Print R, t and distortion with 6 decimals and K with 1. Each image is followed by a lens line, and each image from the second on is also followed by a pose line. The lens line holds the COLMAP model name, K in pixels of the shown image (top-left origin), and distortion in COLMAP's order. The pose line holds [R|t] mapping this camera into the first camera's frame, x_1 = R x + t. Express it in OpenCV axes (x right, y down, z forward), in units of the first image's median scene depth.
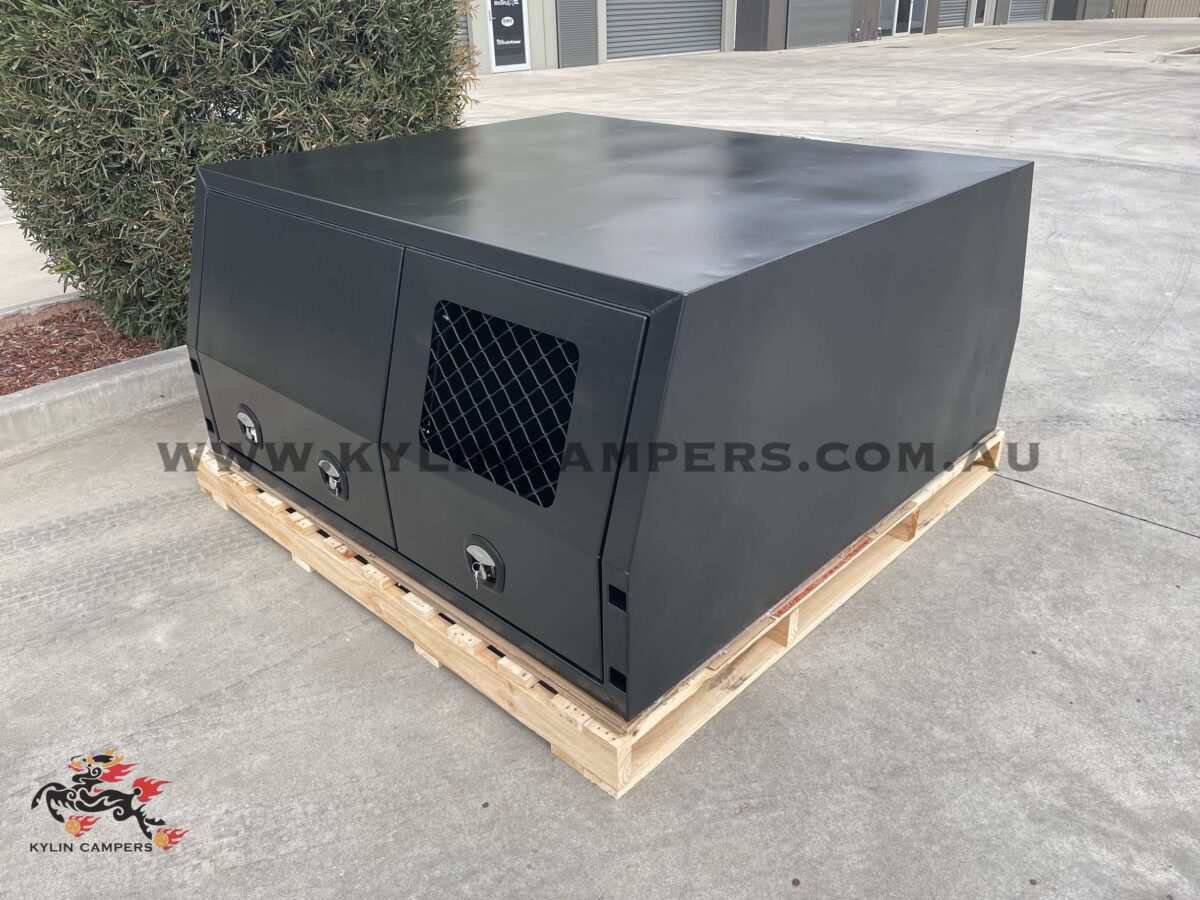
lens RADIAL K [[905.6, 0, 599.4], [0, 905.6, 455.0], [0, 0, 1]] dist [0.085995, -0.109657]
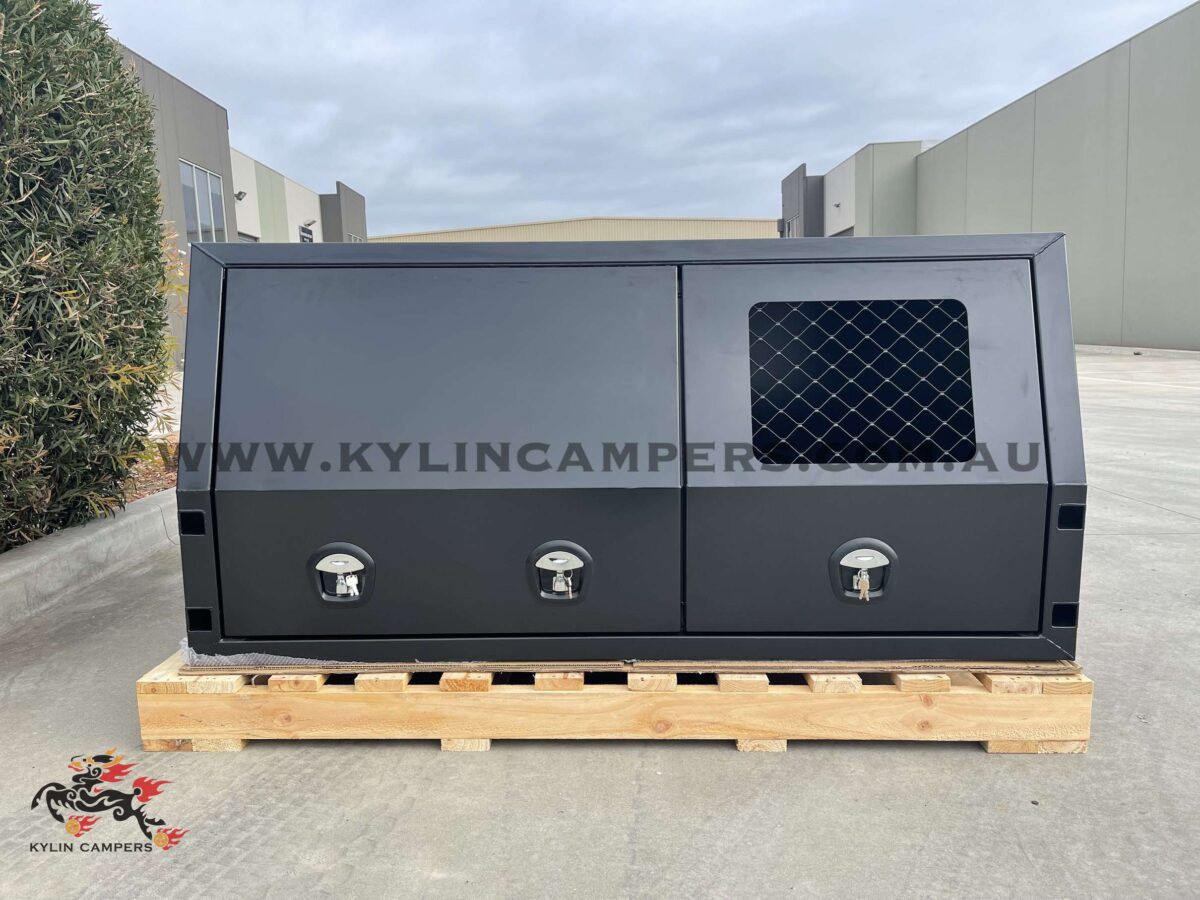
lens RADIAL K [[905.6, 0, 599.4], [0, 905.6, 455.0], [0, 0, 1]] dist [0.085995, -0.109657]
pose [[0.730566, -0.084406, 0.677605, -0.750892], [0.315004, 0.922092, -0.224764, 0.109218], [-0.605843, 0.377653, 0.700237, 0.388130]]
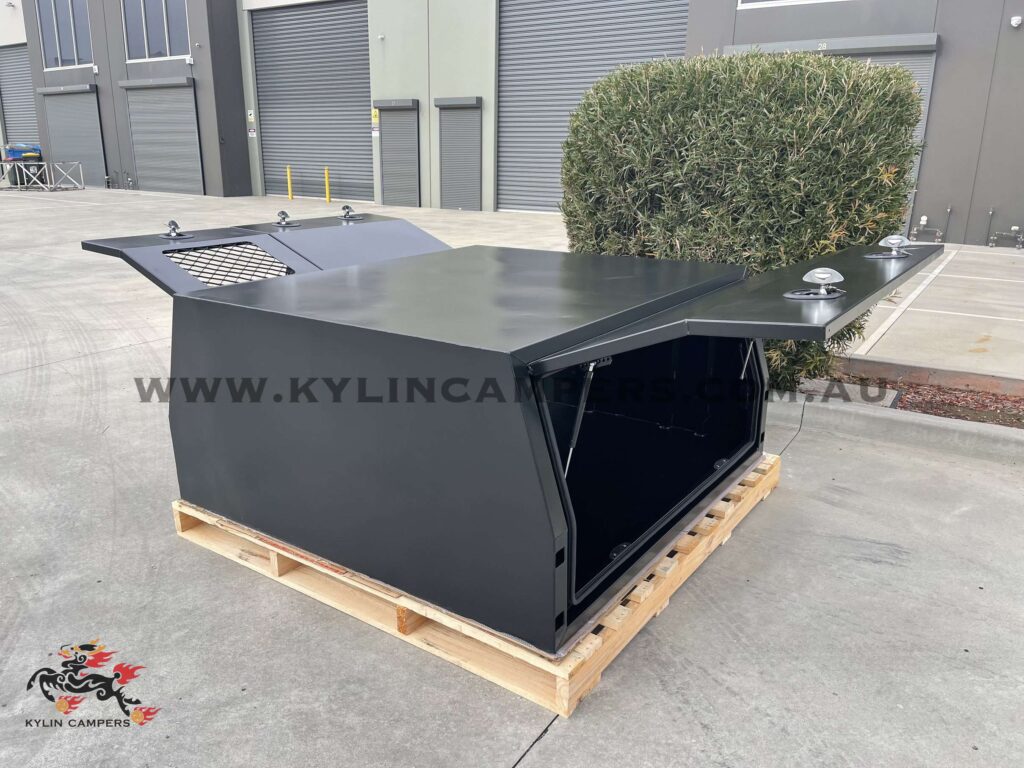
lens RADIAL K [[772.8, 0, 511.5], [0, 772.8, 388.2], [0, 0, 1]] dist [0.085995, -0.109657]
pose [[0.143473, 0.312546, -0.939005, 1.242254], [-0.460366, 0.860990, 0.216239, -0.461434], [0.876059, 0.401261, 0.267414, 0.799394]]
